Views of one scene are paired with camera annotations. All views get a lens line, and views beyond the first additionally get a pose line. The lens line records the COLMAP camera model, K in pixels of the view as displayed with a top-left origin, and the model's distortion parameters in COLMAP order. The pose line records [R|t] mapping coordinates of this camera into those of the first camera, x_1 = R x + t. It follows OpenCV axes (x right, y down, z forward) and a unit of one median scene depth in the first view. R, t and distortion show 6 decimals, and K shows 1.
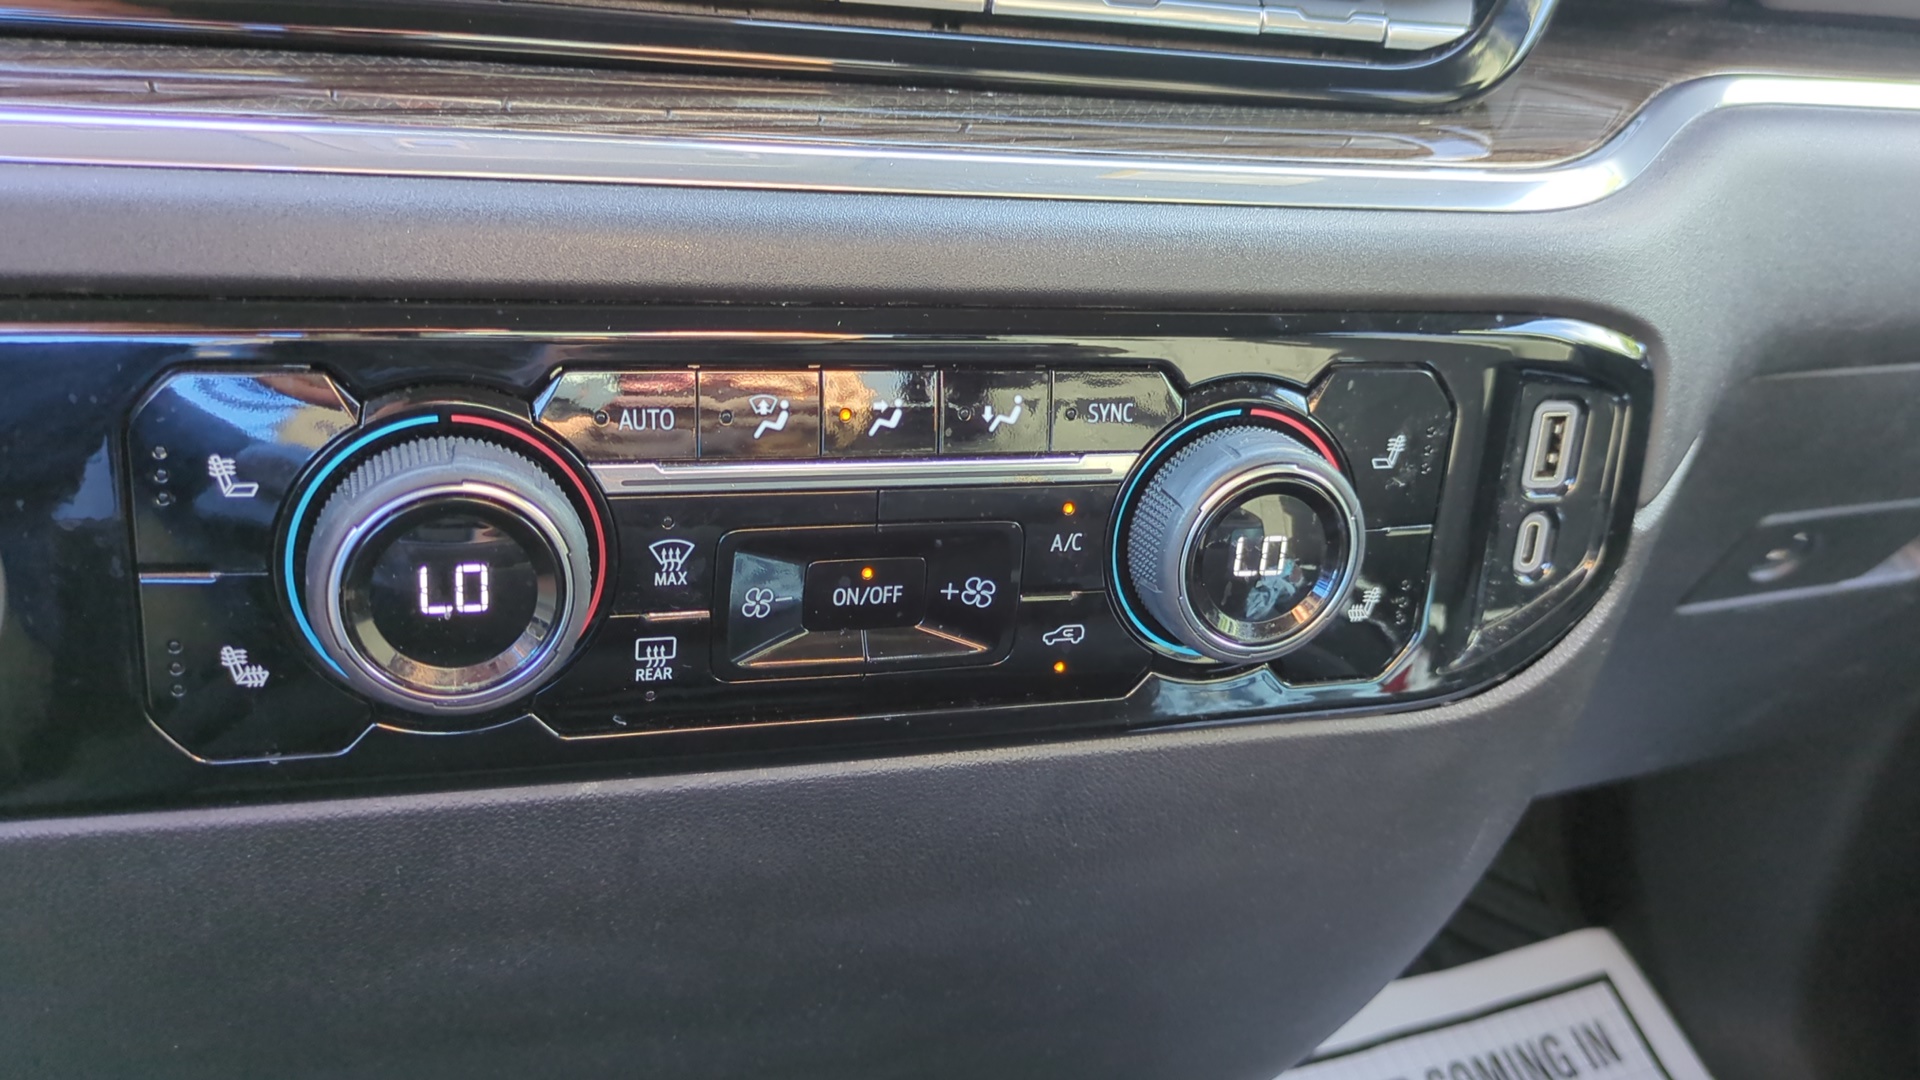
lens RADIAL K [[1651.0, 0, 939.4], [0, 1651.0, 548.1], [0, 0, 1]] dist [0.075659, -0.211166]
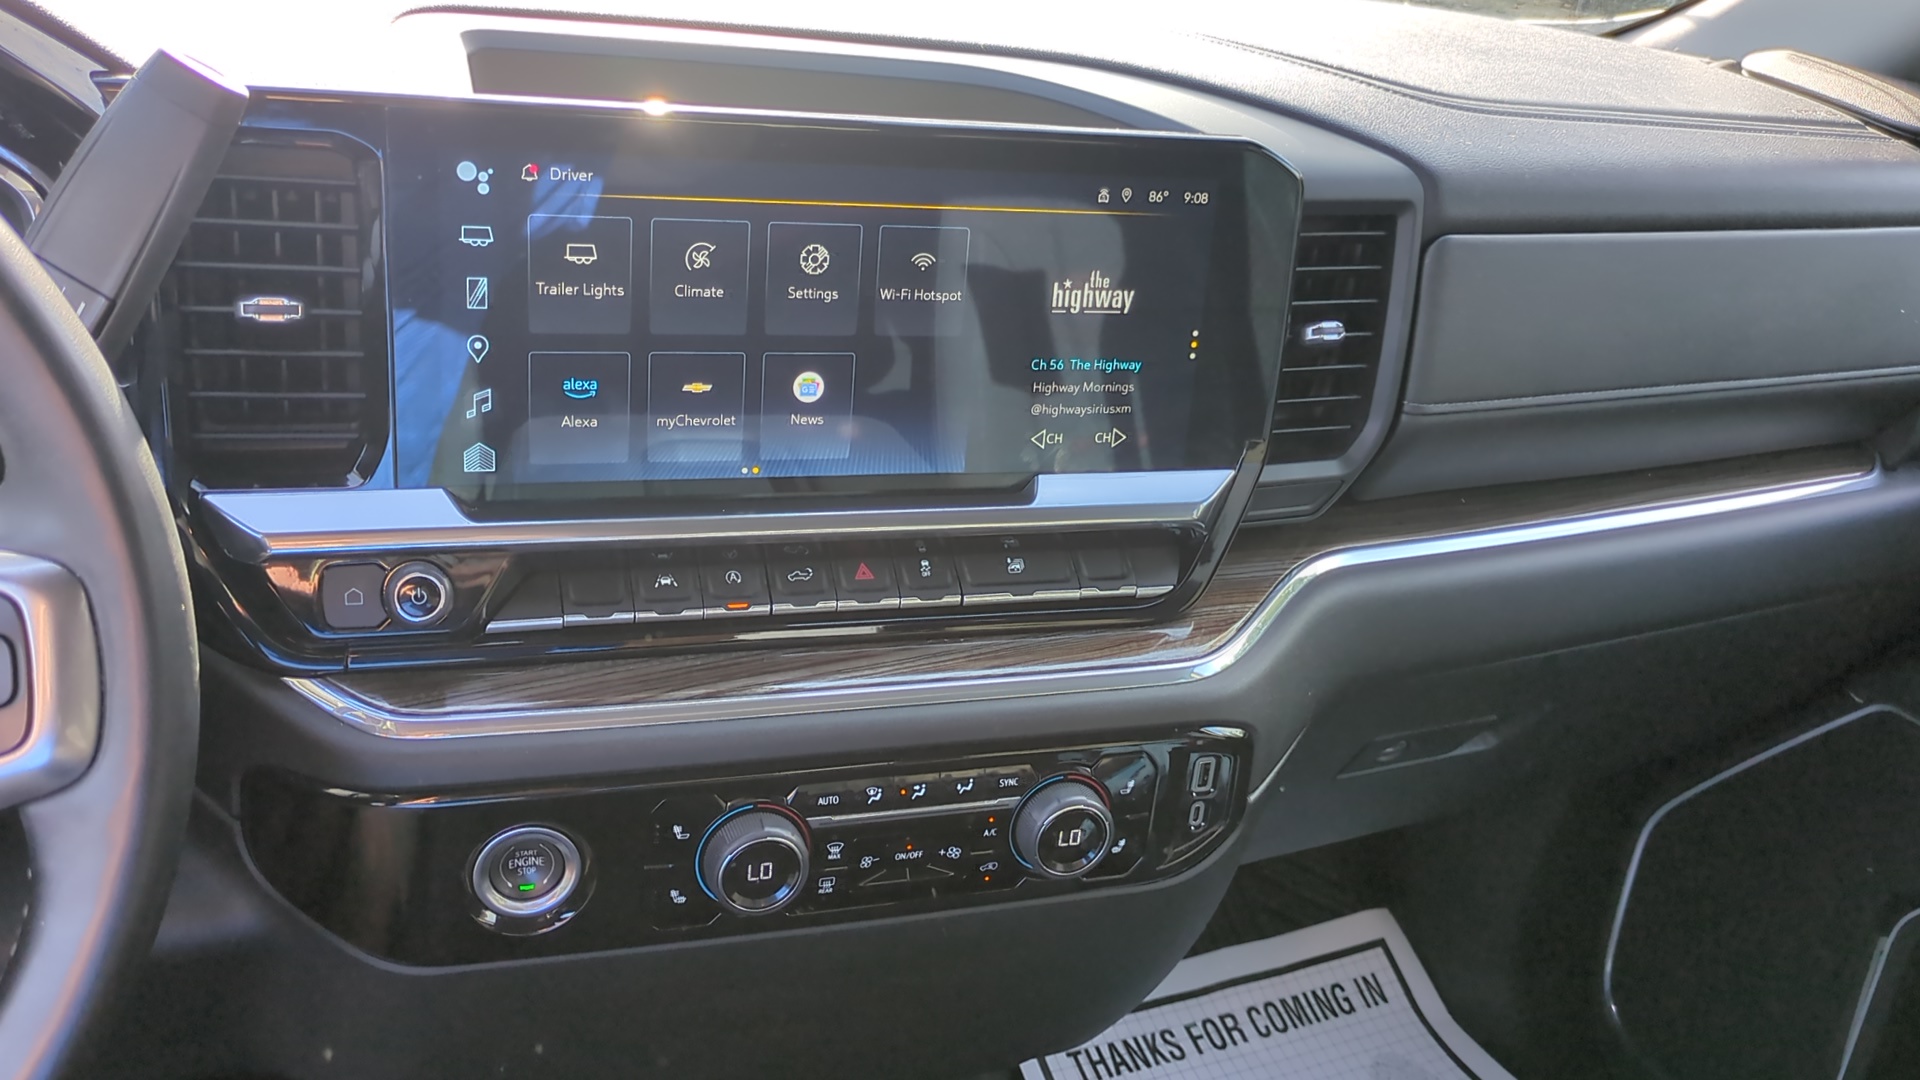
lens RADIAL K [[1651.0, 0, 939.4], [0, 1651.0, 548.1], [0, 0, 1]] dist [0.075659, -0.211166]
pose [[0.999617, 0.015449, 0.022957, -0.054784], [-0.016796, 0.998076, 0.059689, -0.510269], [-0.021990, -0.060052, 0.997953, -1.272675]]
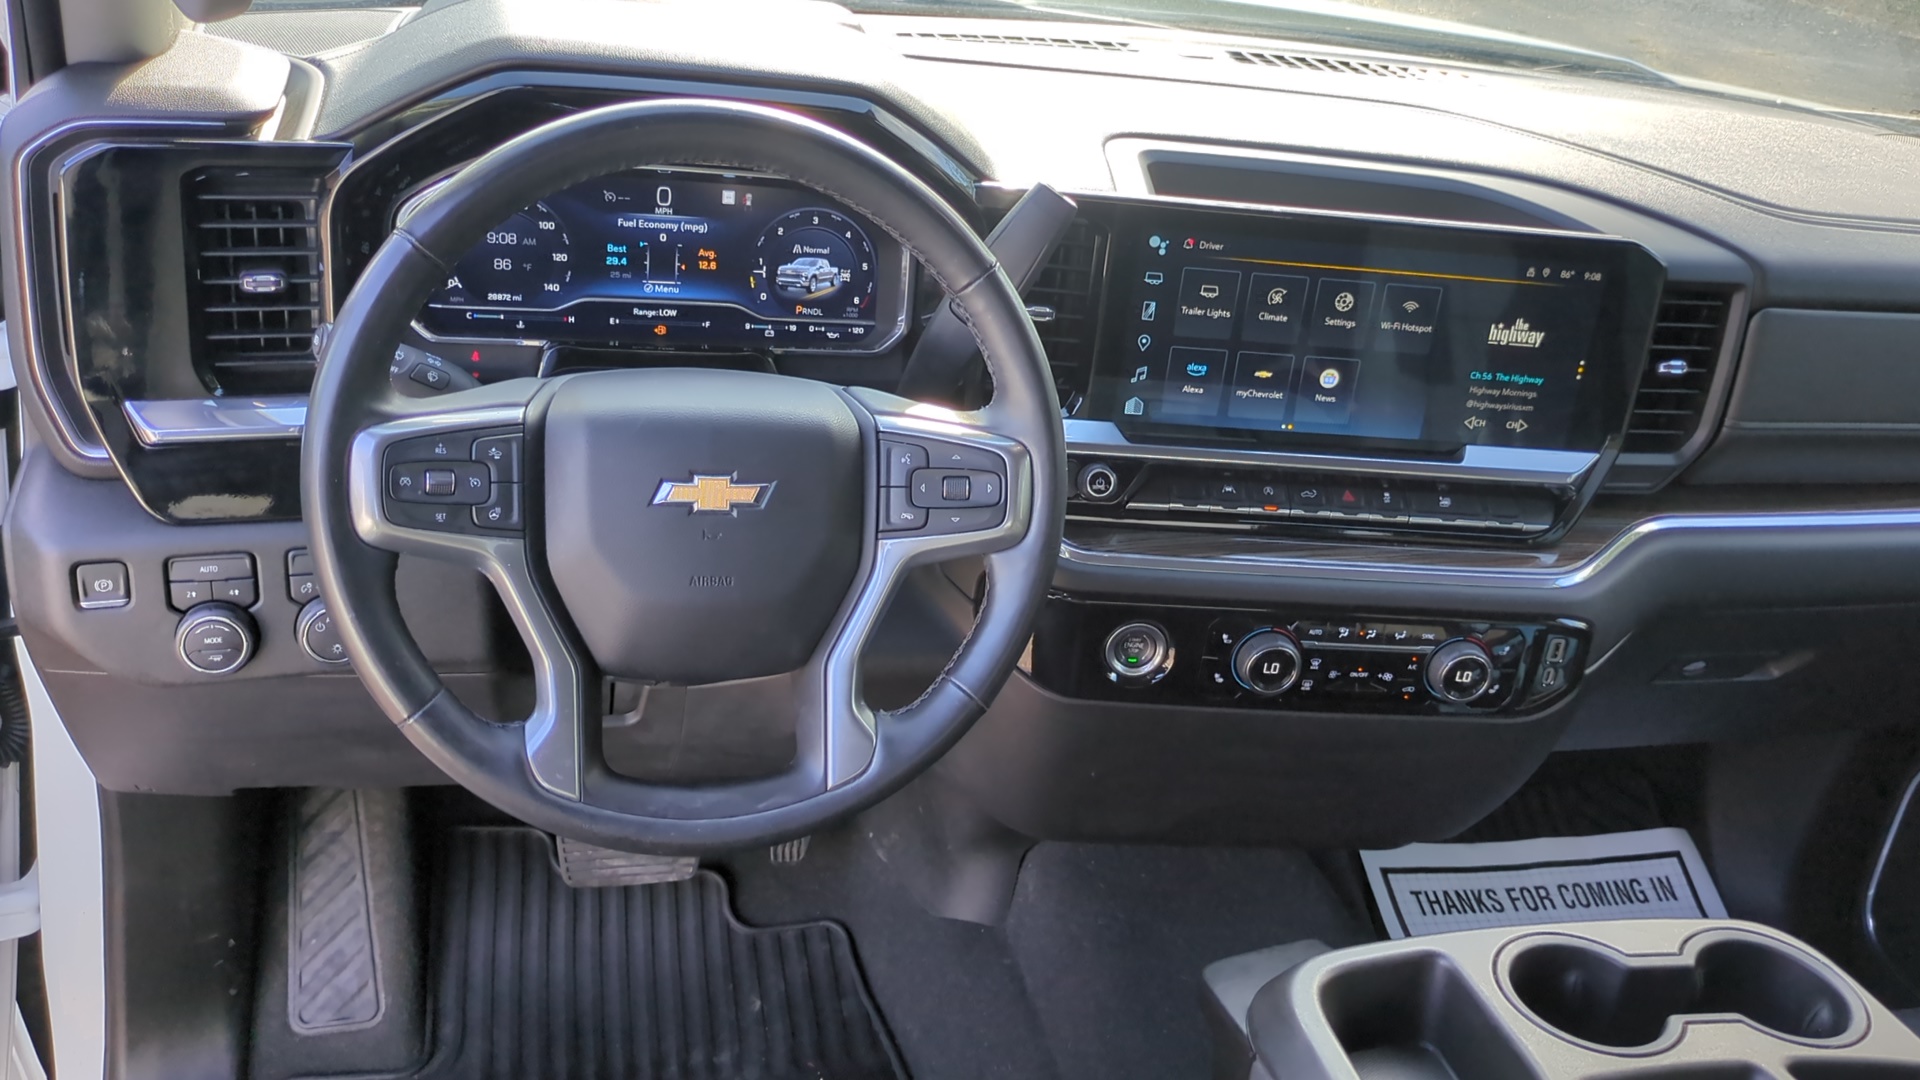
lens RADIAL K [[1655.5, 0, 960.0], [0, 1655.5, 540.0], [0, 0, 1]] dist [0.069894, -0.101497]
pose [[0.981734, 0.115277, -0.151362, -0.368084], [-0.102497, 0.990681, 0.089701, -0.485833], [0.160292, -0.072548, 0.984400, -2.697126]]
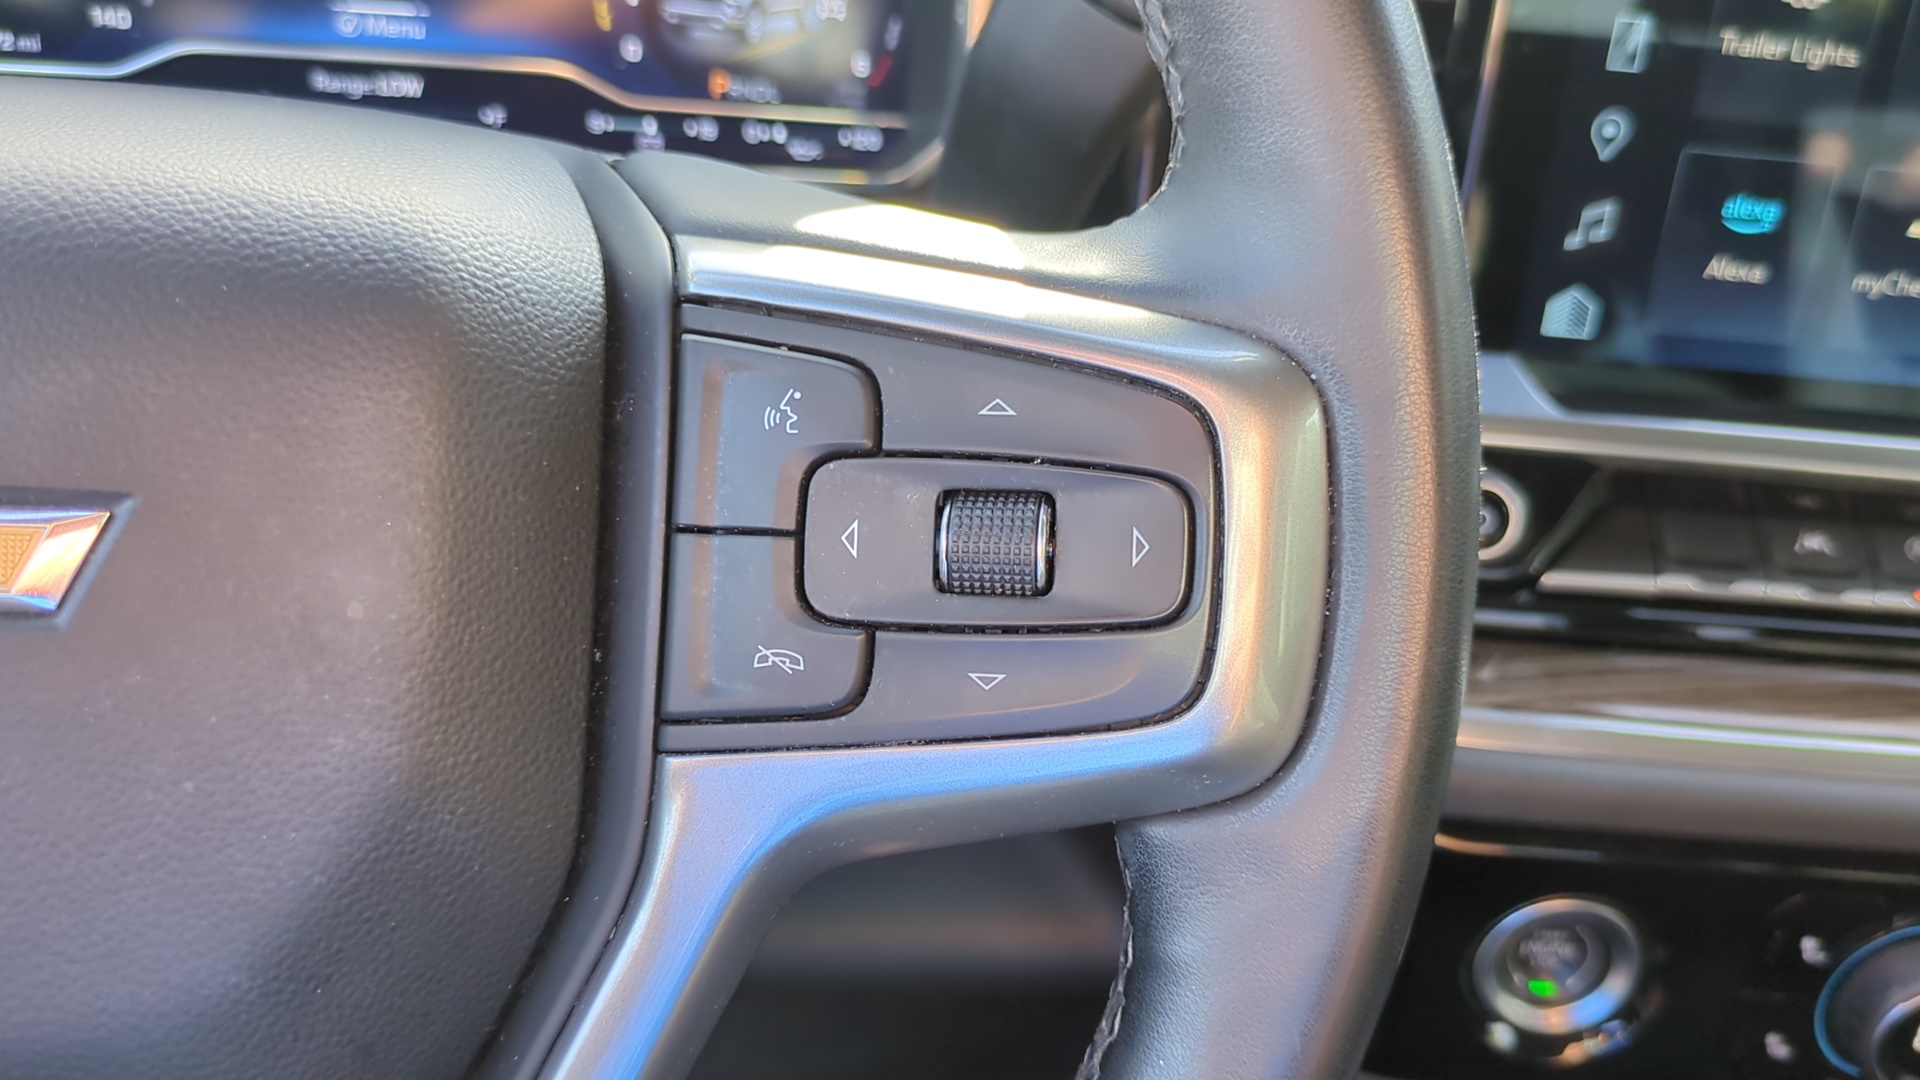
lens RADIAL K [[1692.0, 0, 960.0], [0, 1692.0, 540.0], [0, 0, 1]] dist [-0.007477, -0.004213]
pose [[0.953509, 0.135263, -0.269305, -0.637951], [-0.114435, 0.989192, 0.091668, -0.383581], [0.278794, -0.056588, 0.958682, -0.635220]]
